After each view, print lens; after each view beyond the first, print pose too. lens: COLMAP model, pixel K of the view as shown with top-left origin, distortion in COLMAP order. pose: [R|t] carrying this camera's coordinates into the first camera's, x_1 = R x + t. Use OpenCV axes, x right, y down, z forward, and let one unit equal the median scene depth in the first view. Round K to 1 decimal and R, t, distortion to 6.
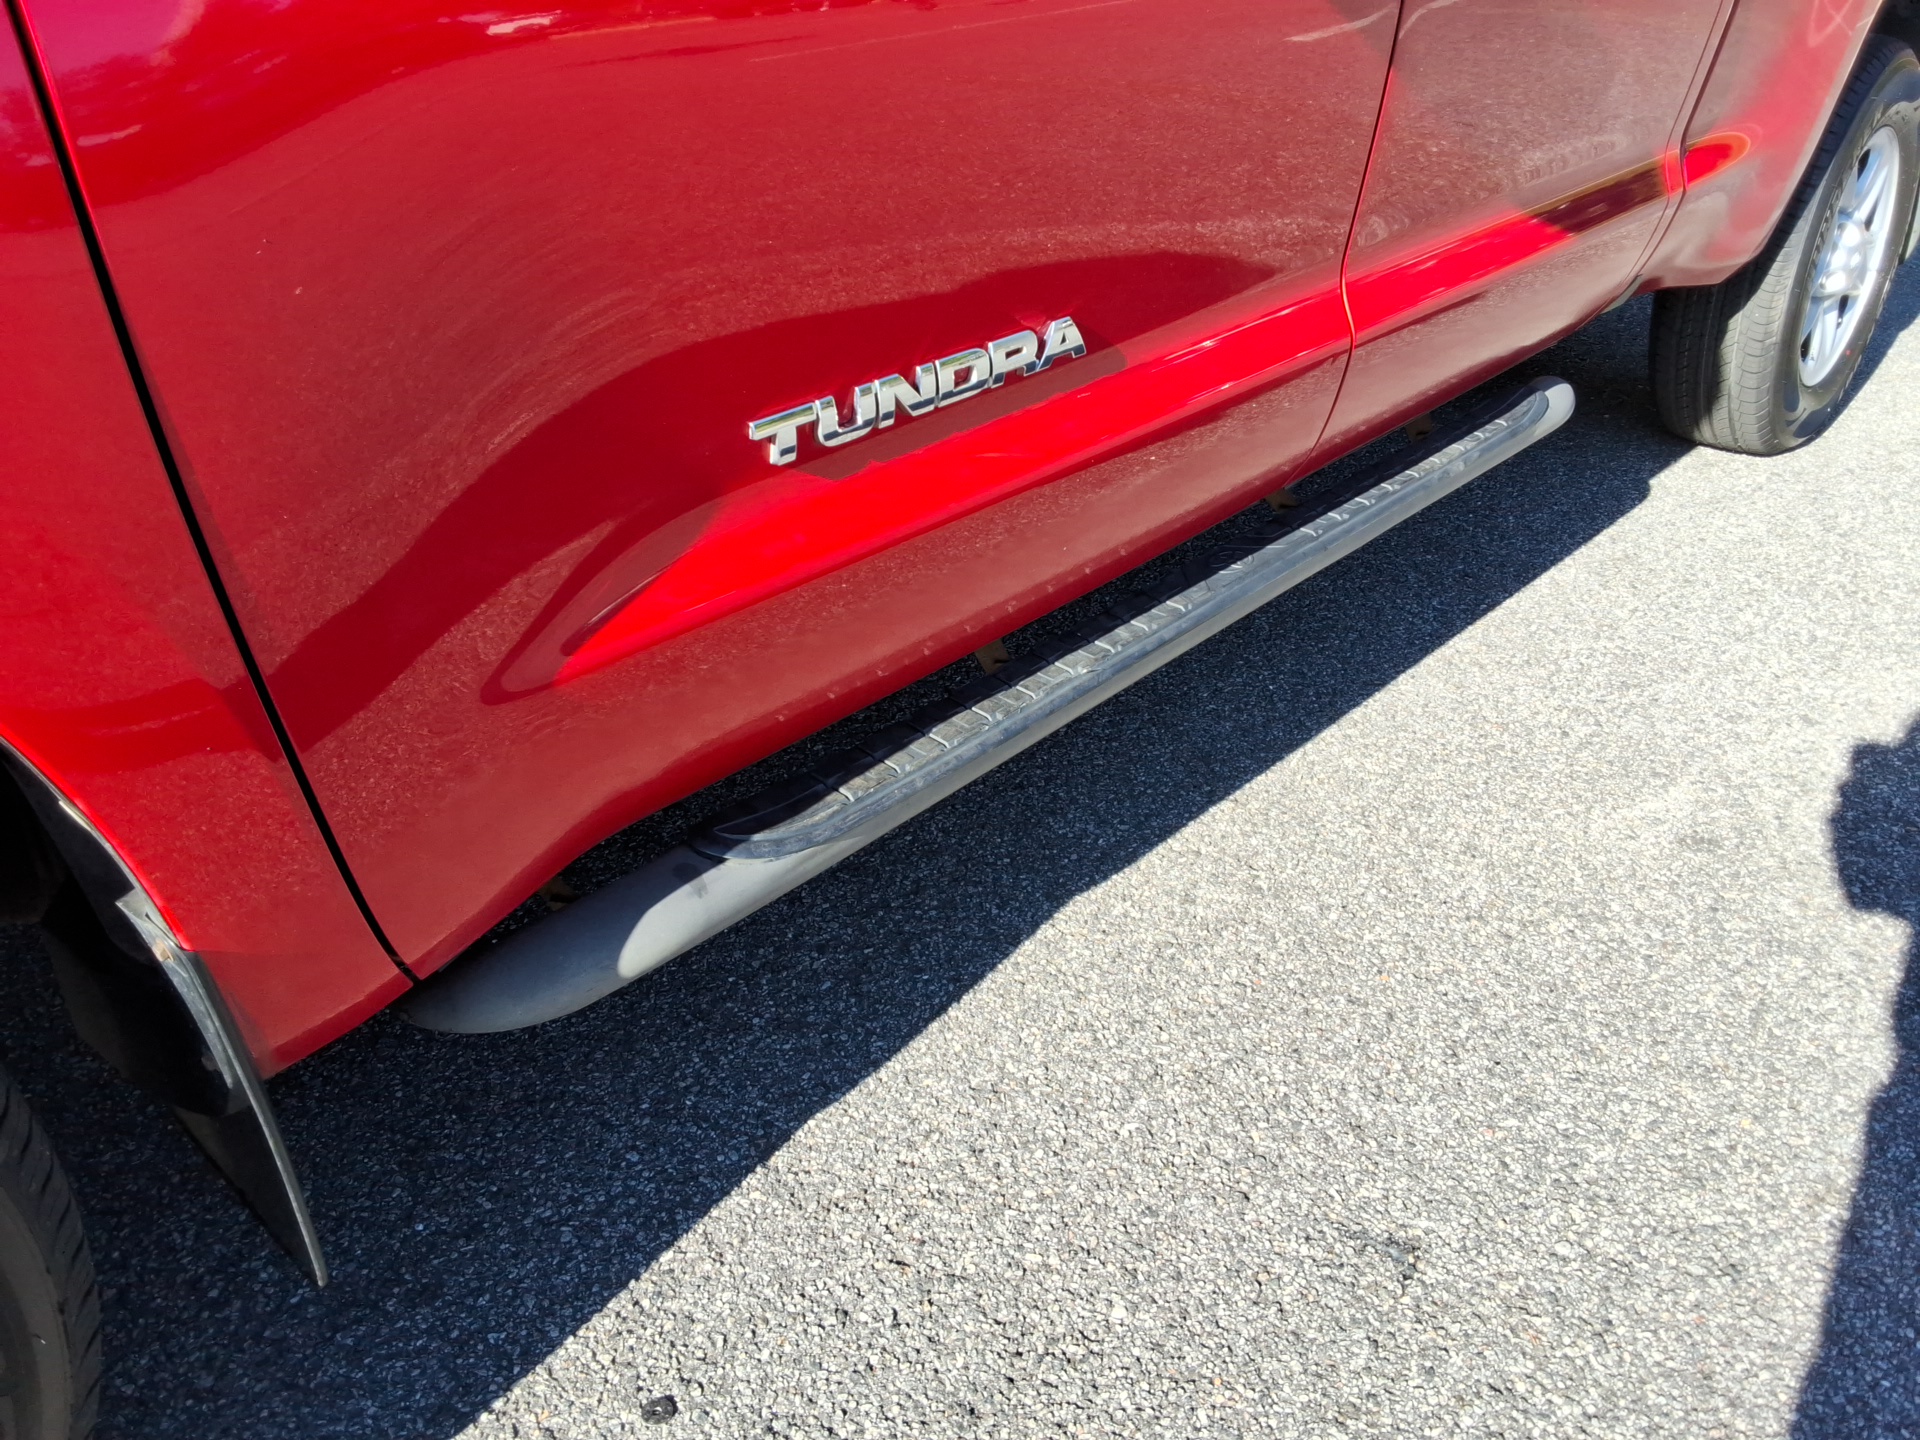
lens RADIAL K [[1565.1, 0, 949.3], [0, 1565.1, 712.9], [0, 0, 1]] dist [0.094107, -0.146971]
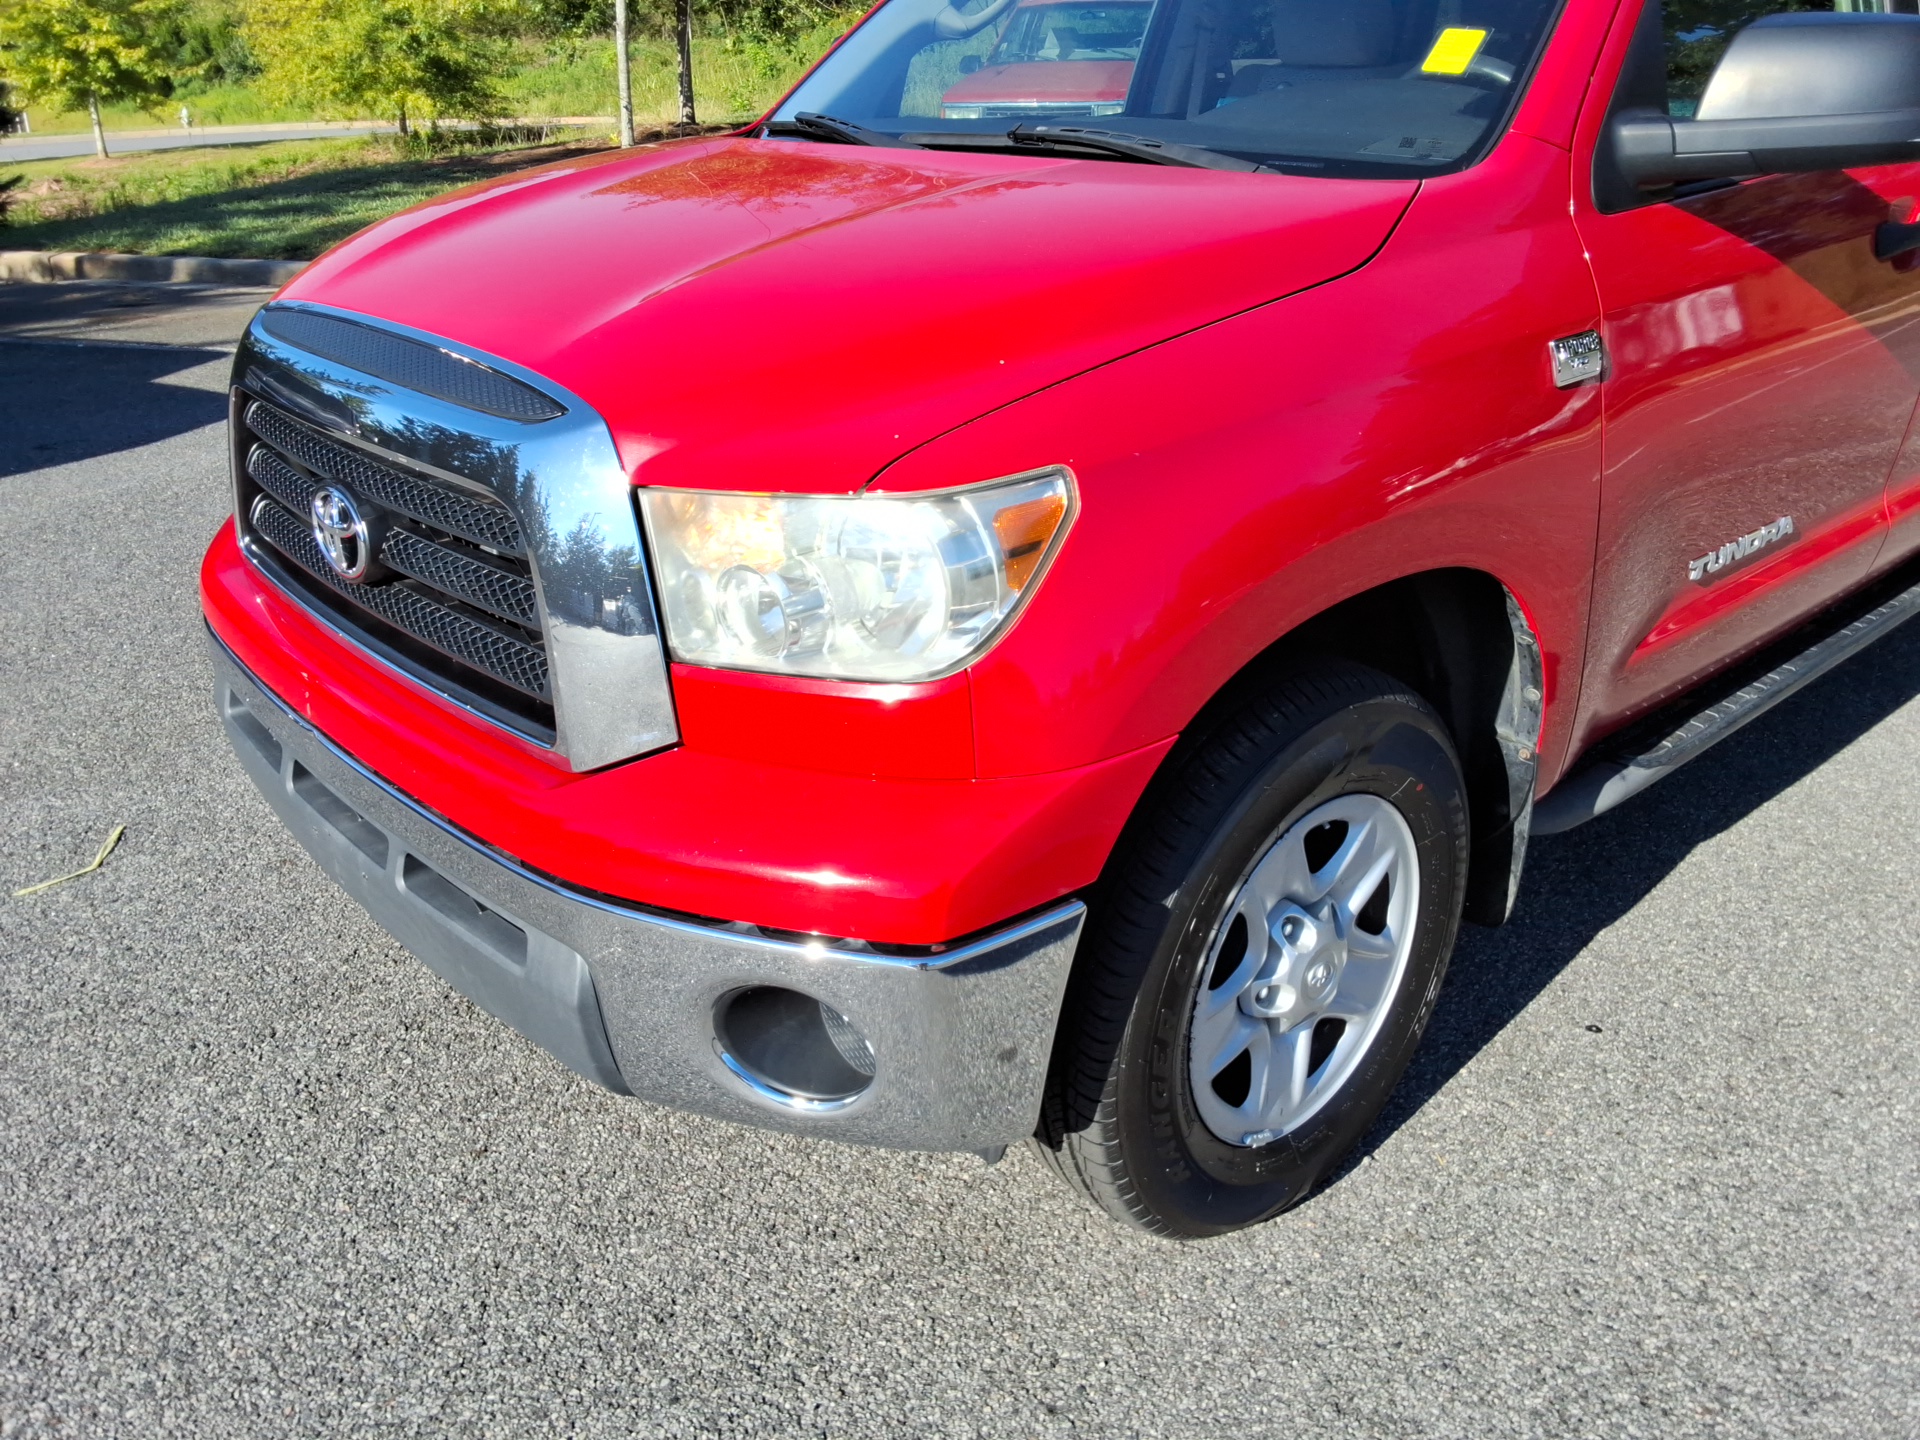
lens RADIAL K [[1565.1, 0, 961.1], [0, 1565.1, 717.6], [0, 0, 1]] dist [0.094107, -0.146971]
pose [[0.993518, 0.022074, -0.111511, -0.618770], [-0.032802, 0.994907, -0.095315, 0.201762], [0.108839, 0.098355, 0.989182, -0.940767]]
